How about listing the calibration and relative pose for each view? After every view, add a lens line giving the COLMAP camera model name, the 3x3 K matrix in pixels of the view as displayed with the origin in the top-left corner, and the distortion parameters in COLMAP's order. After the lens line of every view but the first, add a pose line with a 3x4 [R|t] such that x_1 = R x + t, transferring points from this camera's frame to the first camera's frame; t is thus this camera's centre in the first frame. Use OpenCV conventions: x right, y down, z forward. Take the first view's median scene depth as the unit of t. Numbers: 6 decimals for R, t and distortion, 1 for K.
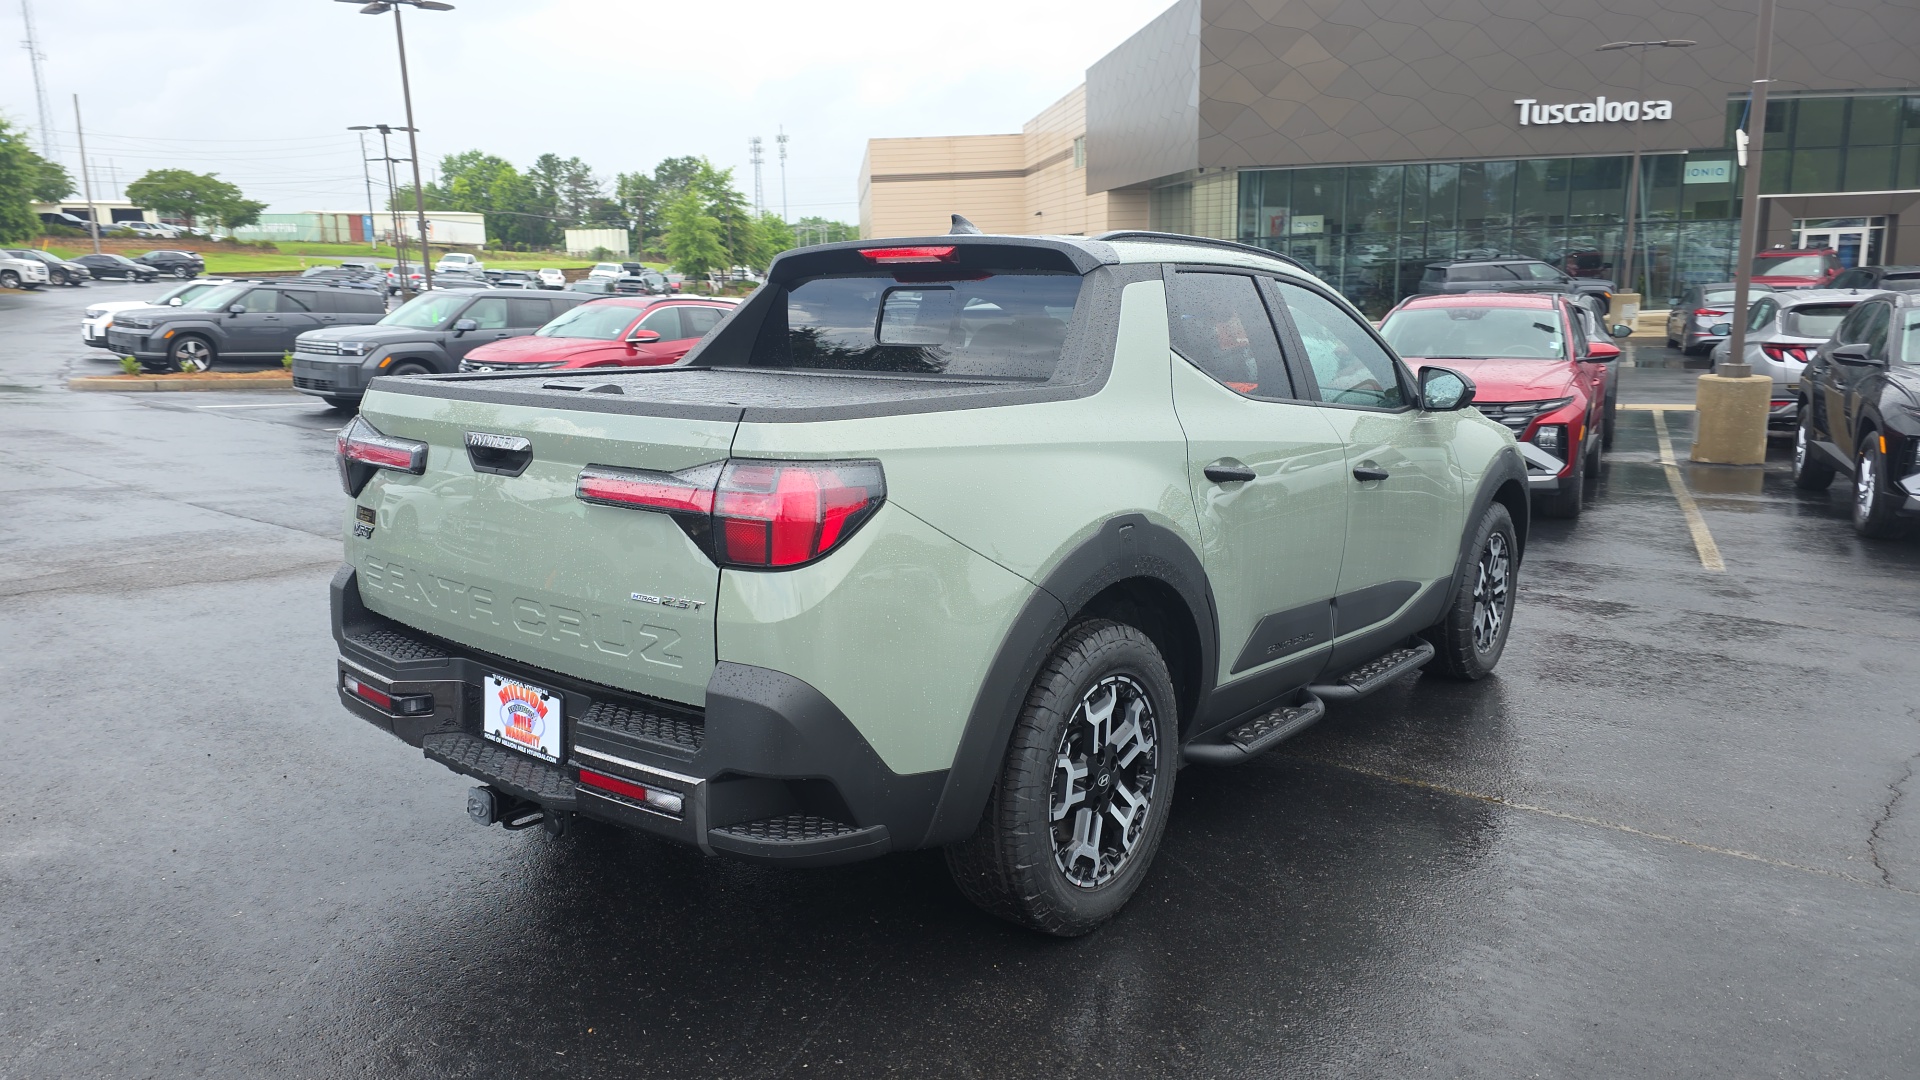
lens RADIAL K [[1381.9, 0, 960.0], [0, 1381.9, 540.0], [0, 0, 1]] dist [0.038469, -0.090425]
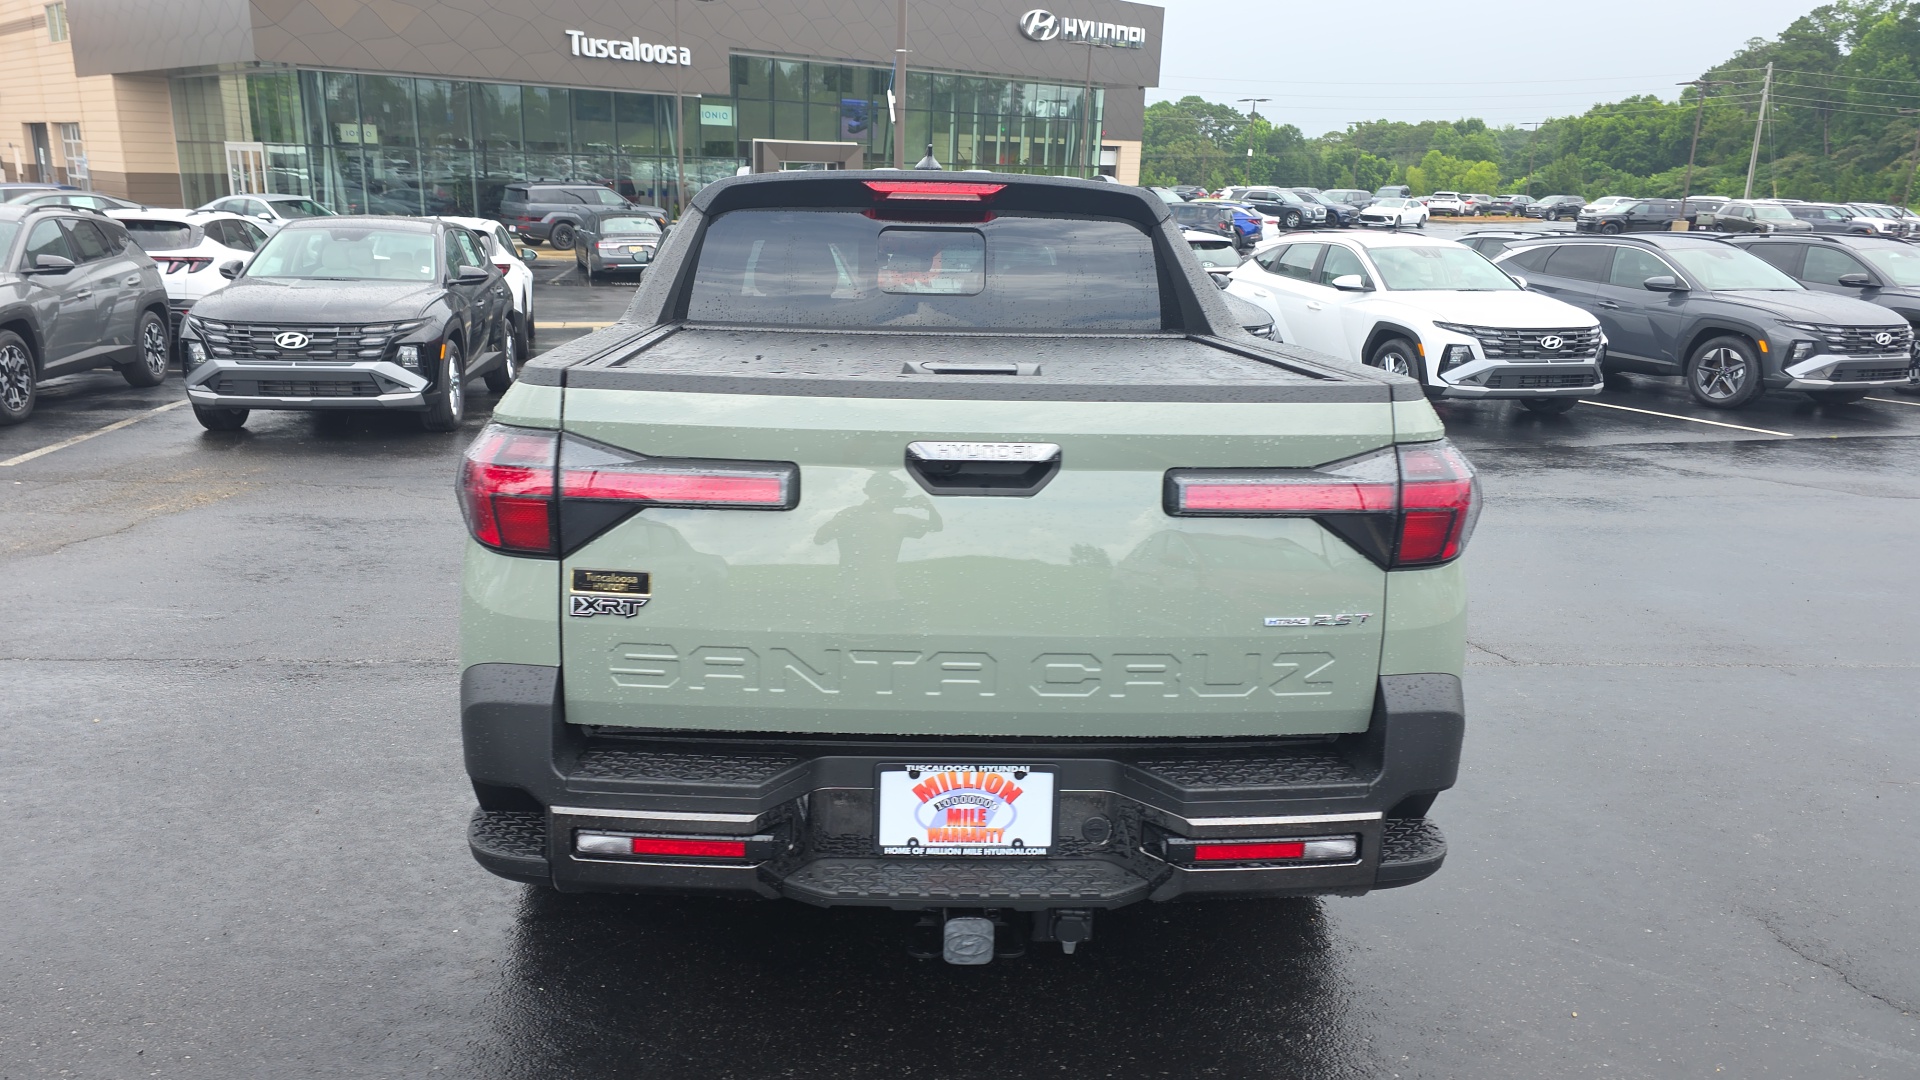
lens RADIAL K [[1282.9, 0, 968.2], [0, 1282.9, 529.2], [0, 0, 1]] dist [0.070400, -0.066500]
pose [[0.721687, -0.132330, 0.679453, -0.106178], [0.087426, 0.991122, 0.100171, -0.012981], [-0.686676, -0.012890, 0.726849, 0.067664]]
